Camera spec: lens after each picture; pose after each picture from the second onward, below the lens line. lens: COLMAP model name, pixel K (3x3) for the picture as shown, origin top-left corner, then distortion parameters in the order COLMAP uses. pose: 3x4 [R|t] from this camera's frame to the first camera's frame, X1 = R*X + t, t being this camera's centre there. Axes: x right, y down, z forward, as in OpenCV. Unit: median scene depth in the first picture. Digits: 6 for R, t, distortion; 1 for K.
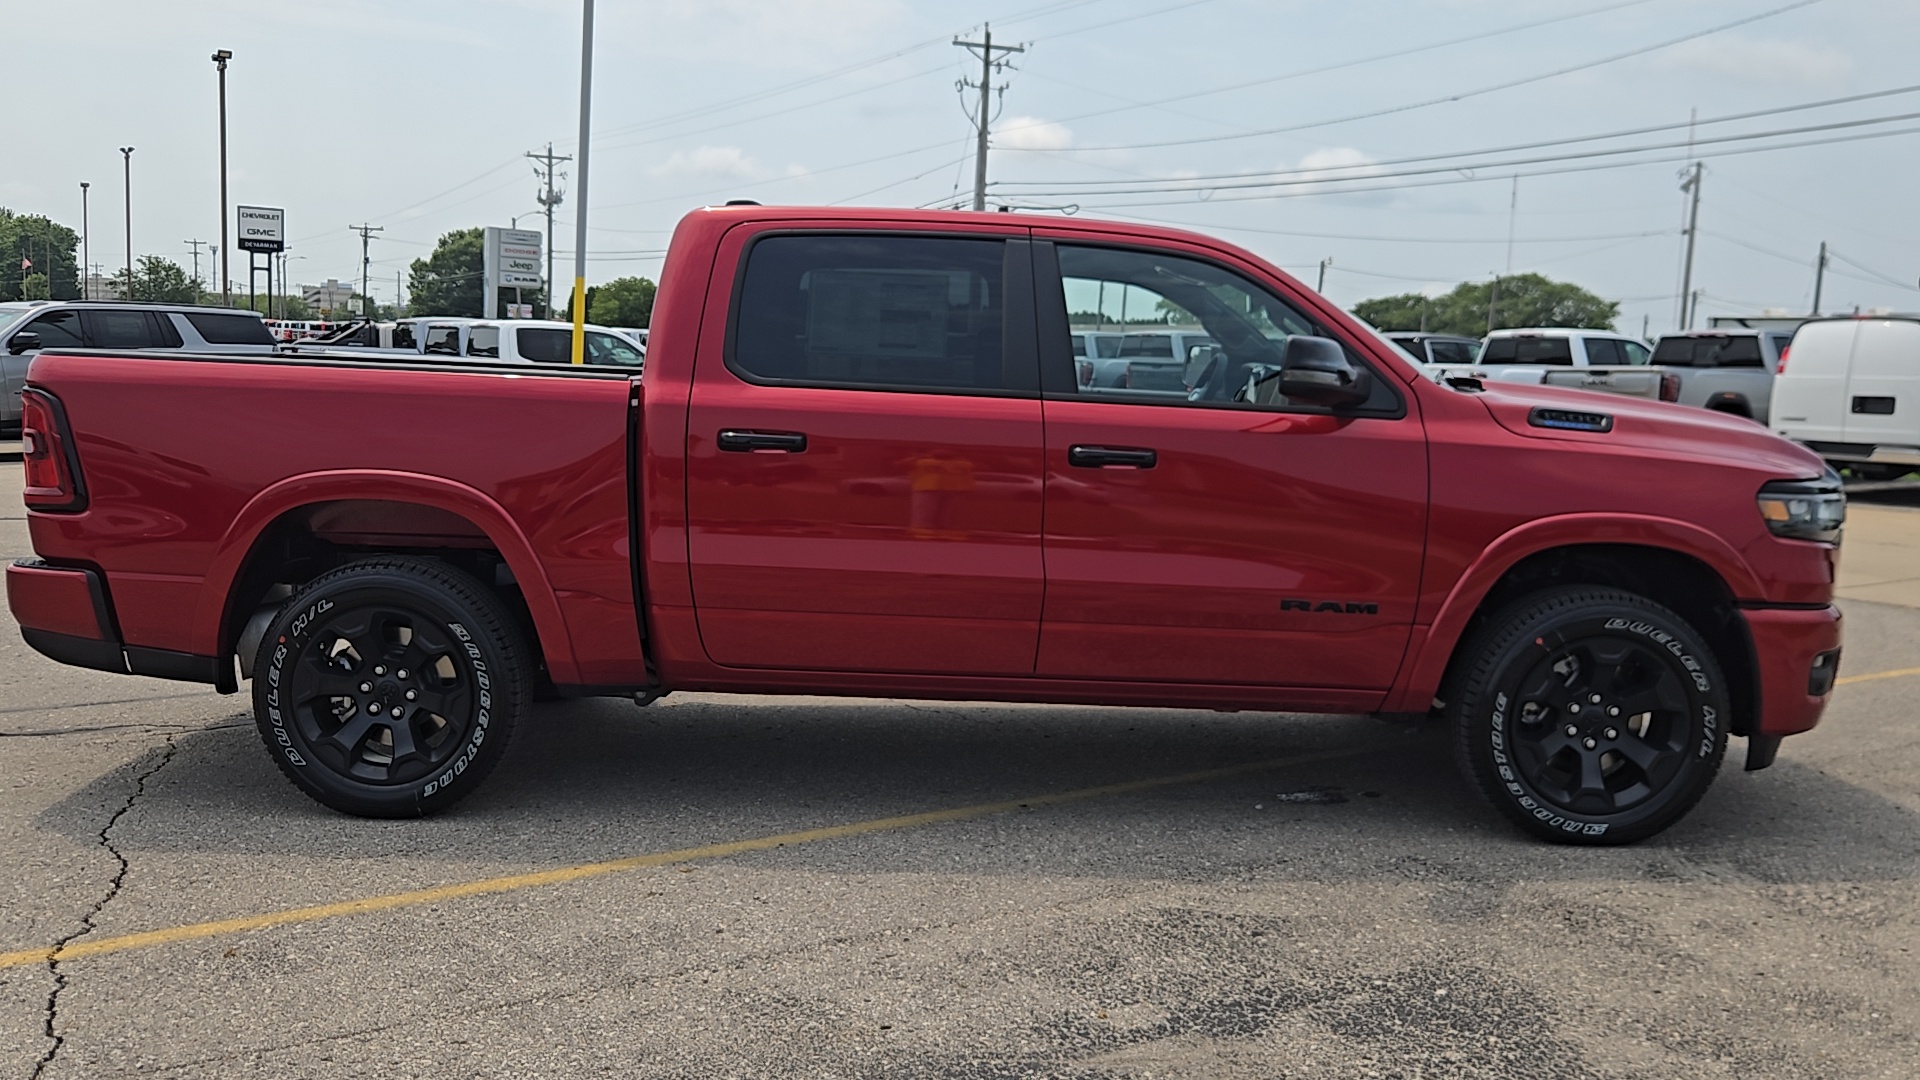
lens RADIAL K [[1599.1, 0, 954.2], [0, 1599.1, 538.4], [0, 0, 1]] dist [0.010850, -0.012257]
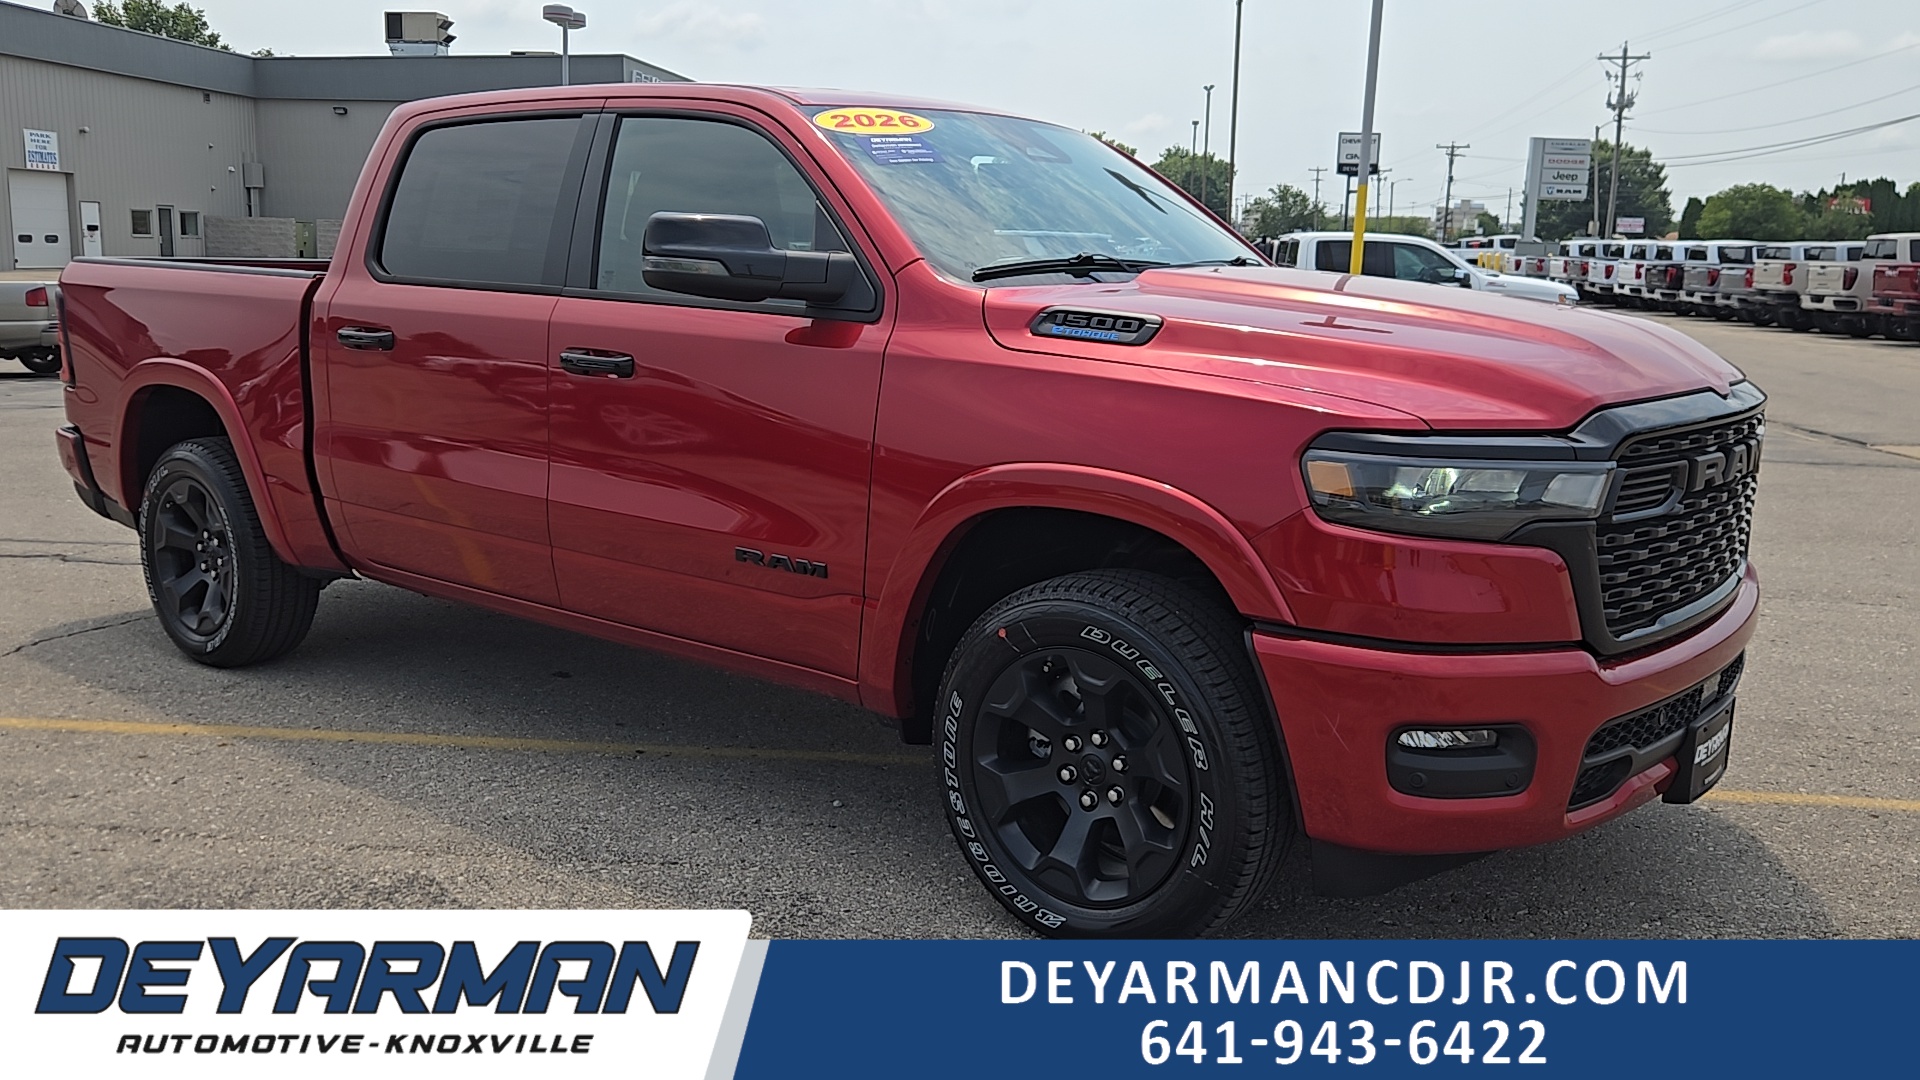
lens RADIAL K [[1599.1, 0, 954.2], [0, 1599.1, 538.4], [0, 0, 1]] dist [0.010850, -0.012257]
pose [[0.793265, 0.089268, -0.602297, 0.755622], [-0.059108, 0.995812, 0.069744, -0.028252], [0.606001, -0.019725, 0.795220, 0.425317]]
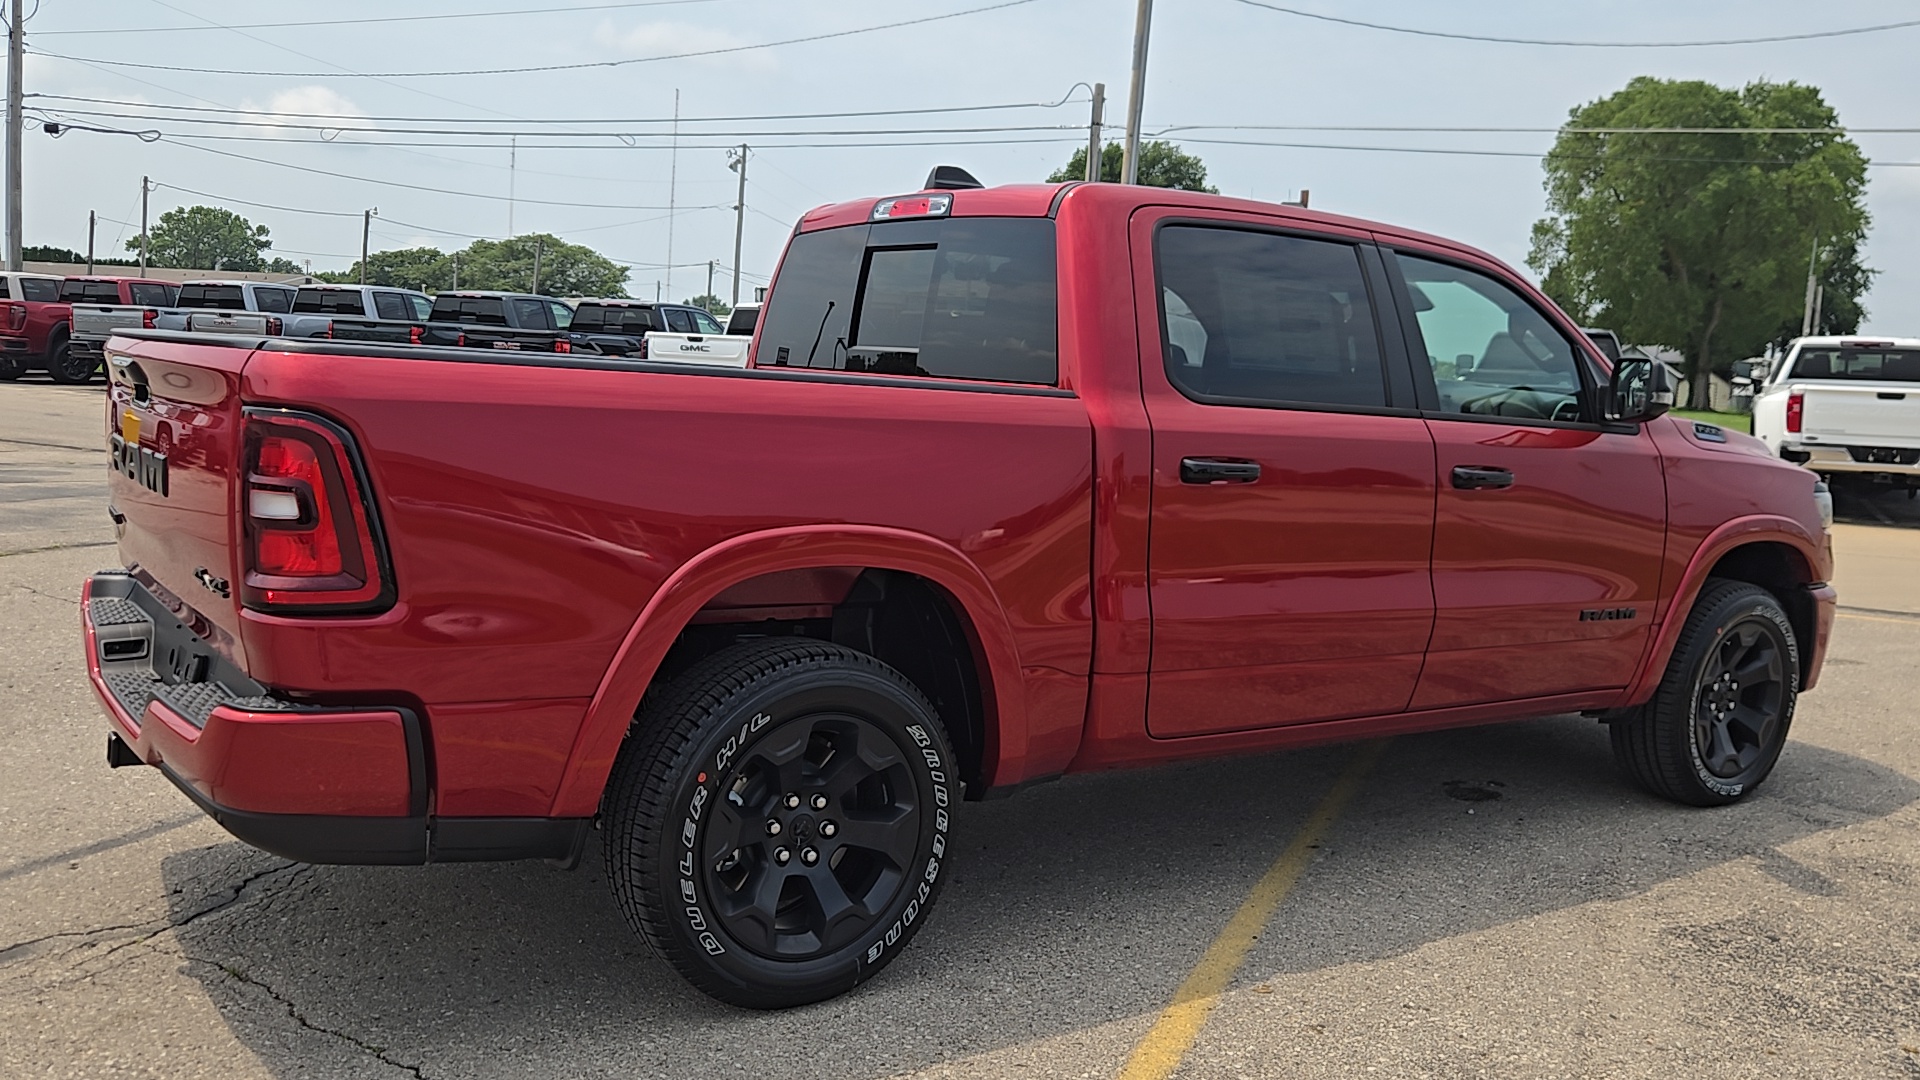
lens RADIAL K [[1599.1, 0, 954.2], [0, 1599.1, 538.4], [0, 0, 1]] dist [0.010850, -0.012257]
pose [[0.824715, -0.048117, 0.563497, -0.696655], [0.032949, 0.998770, 0.037062, -0.059068], [-0.564587, -0.011999, 0.825286, 0.371046]]
